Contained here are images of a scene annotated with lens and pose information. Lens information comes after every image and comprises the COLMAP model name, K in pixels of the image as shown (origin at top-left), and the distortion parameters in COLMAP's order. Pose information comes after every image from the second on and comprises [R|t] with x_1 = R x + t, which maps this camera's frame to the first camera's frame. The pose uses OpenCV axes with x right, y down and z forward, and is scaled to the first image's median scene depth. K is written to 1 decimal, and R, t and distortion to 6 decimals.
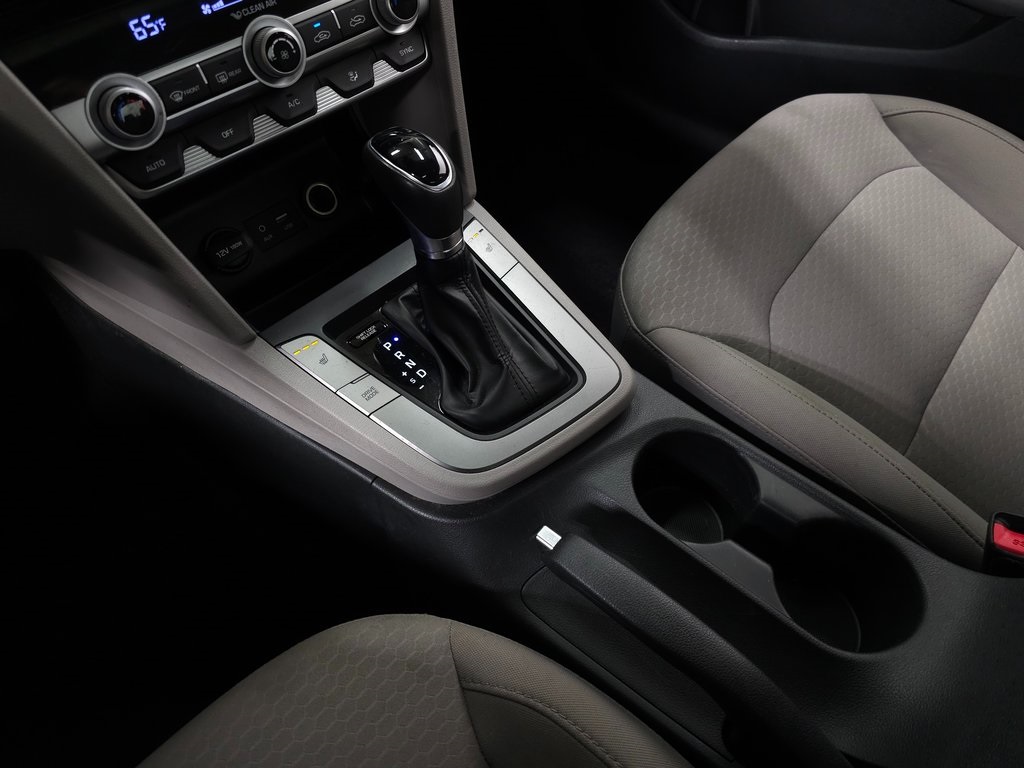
lens RADIAL K [[704.5, 0, 516.9], [0, 704.5, 385.8], [0, 0, 1]] dist [0.049607, -0.056779]
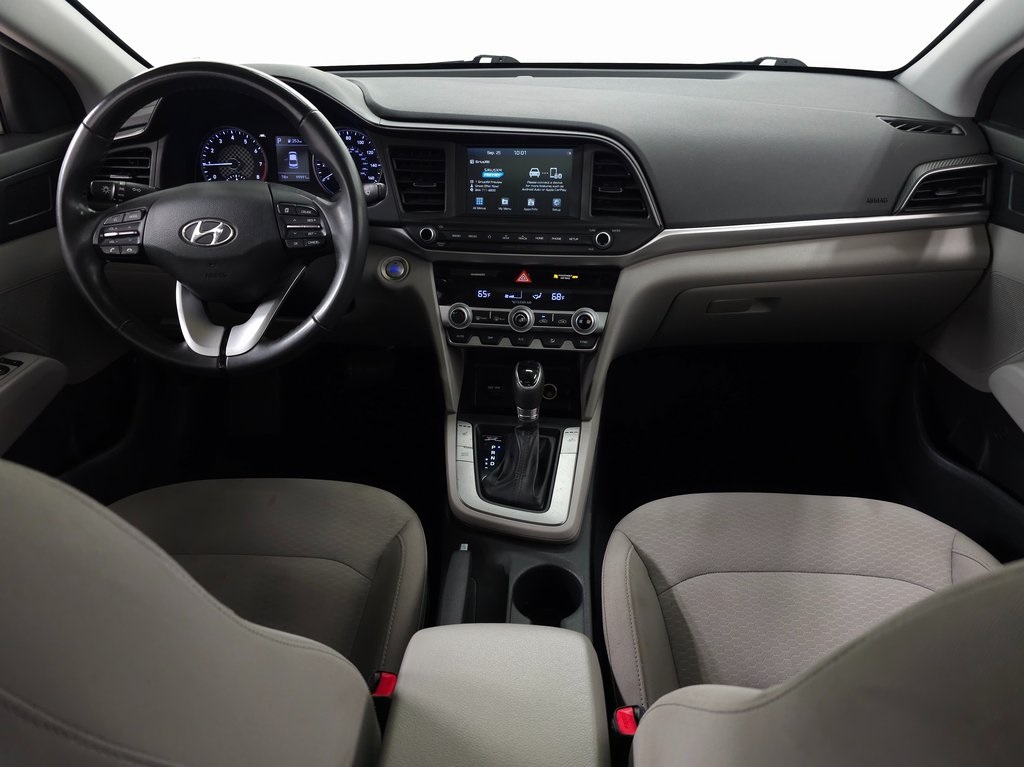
lens RADIAL K [[693.0, 0, 513.7], [0, 693.0, 380.5], [0, 0, 1]] dist [0.070910, -0.075479]
pose [[0.604541, 0.394023, -0.692297, 1.276976], [-0.619444, 0.778952, -0.097580, -0.052666], [0.500818, 0.487831, 0.714984, -0.564886]]
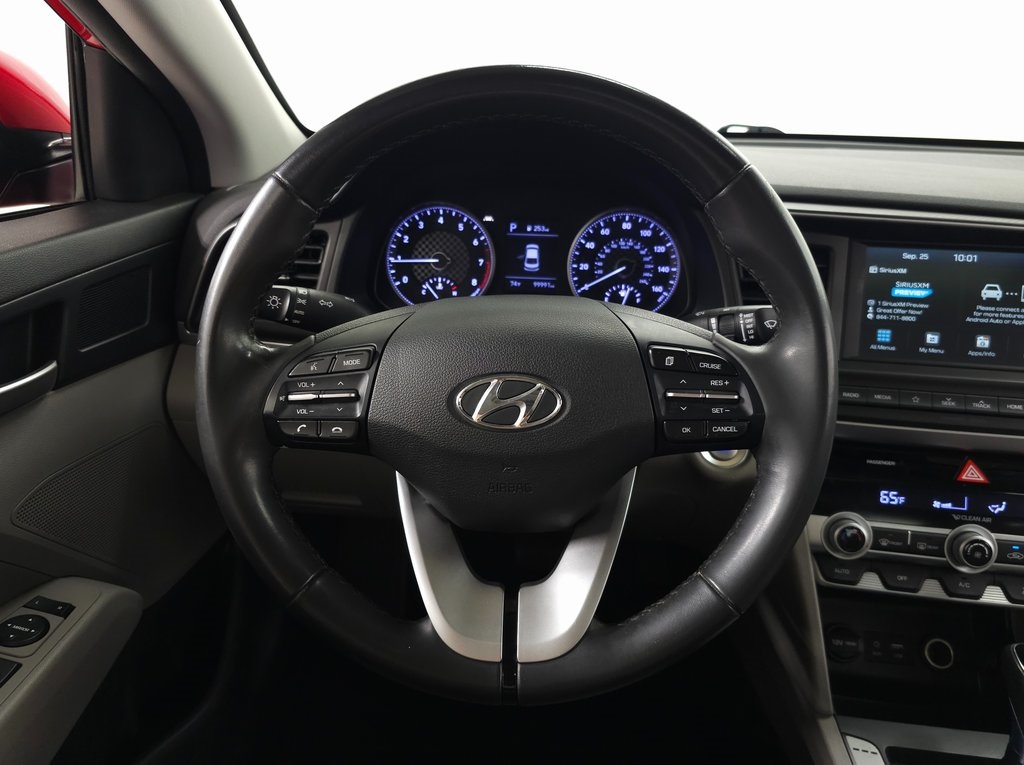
lens RADIAL K [[706.5, 0, 511.1], [0, 706.5, 375.2], [0, 0, 1]] dist [0.045651, -0.059700]
pose [[0.583904, 0.314753, -0.748323, 0.048619], [-0.650109, 0.733373, -0.198804, 0.108453], [0.486225, 0.602573, 0.632843, -0.424839]]
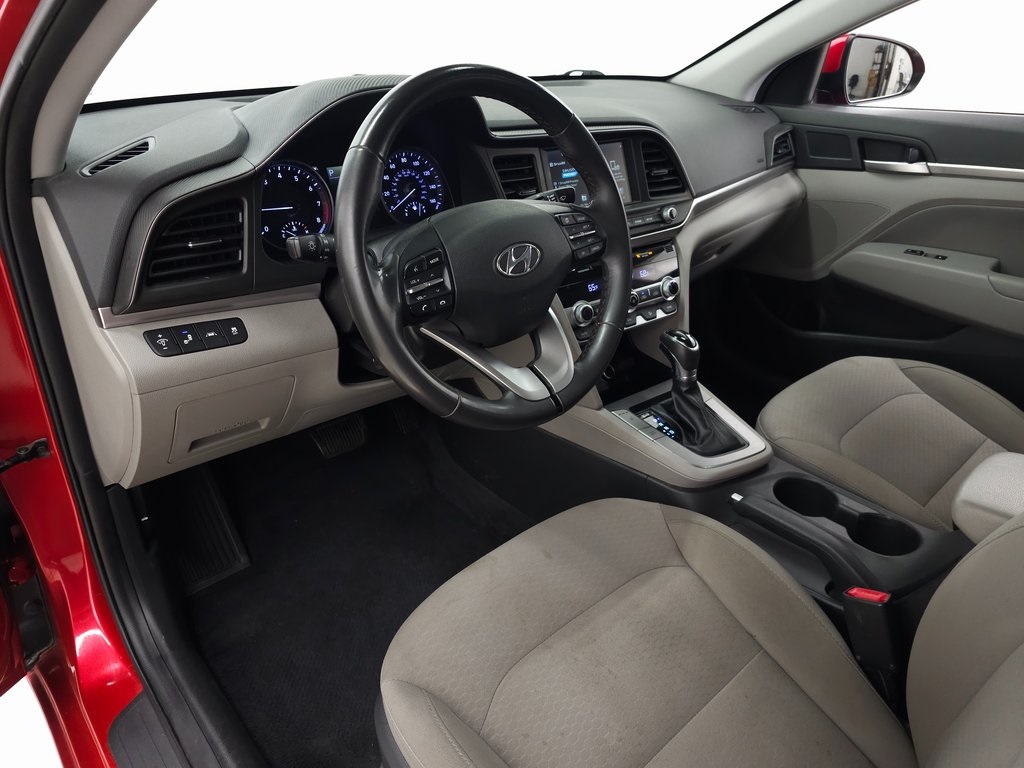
lens RADIAL K [[693.0, 0, 513.7], [0, 693.0, 381.0], [0, 0, 1]] dist [0.070910, -0.075479]
pose [[0.988740, 0.078781, -0.127231, -0.380905], [-0.124635, 0.904096, -0.408751, 0.834973], [0.082827, 0.420006, 0.903734, -1.136226]]
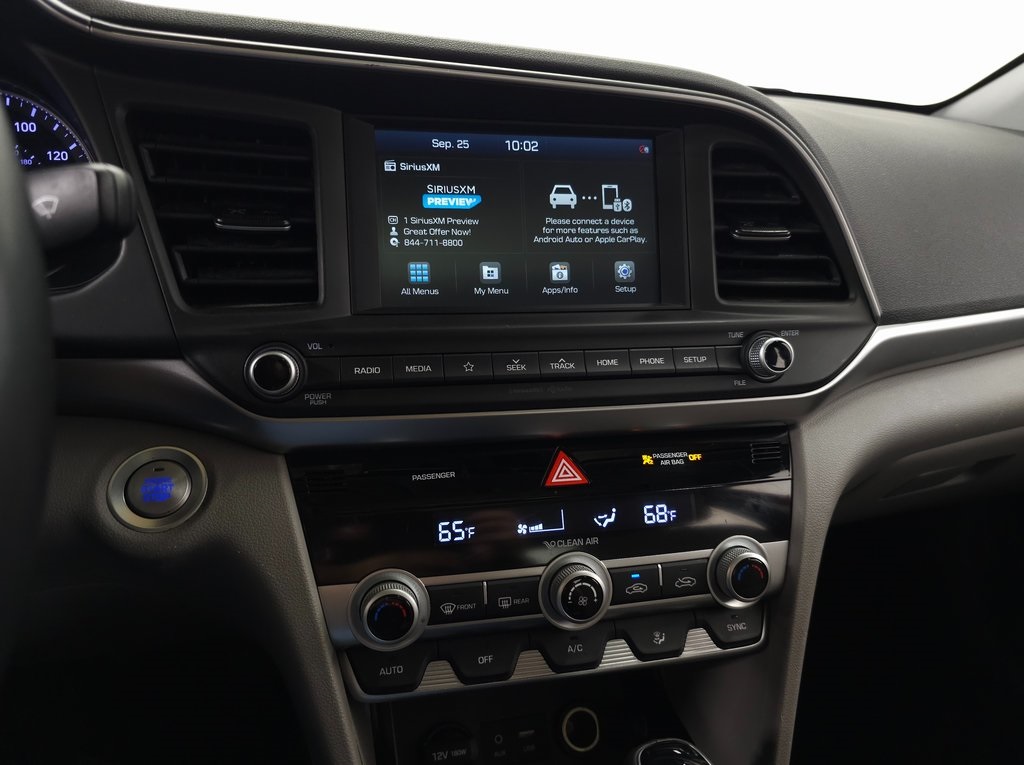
lens RADIAL K [[704.5, 0, 516.9], [0, 704.5, 384.3], [0, 0, 1]] dist [0.049607, -0.056779]
pose [[0.849063, 0.214558, -0.482760, -0.042478], [-0.443166, 0.786693, -0.429788, -0.251814], [0.287569, 0.578860, 0.763037, 0.182166]]
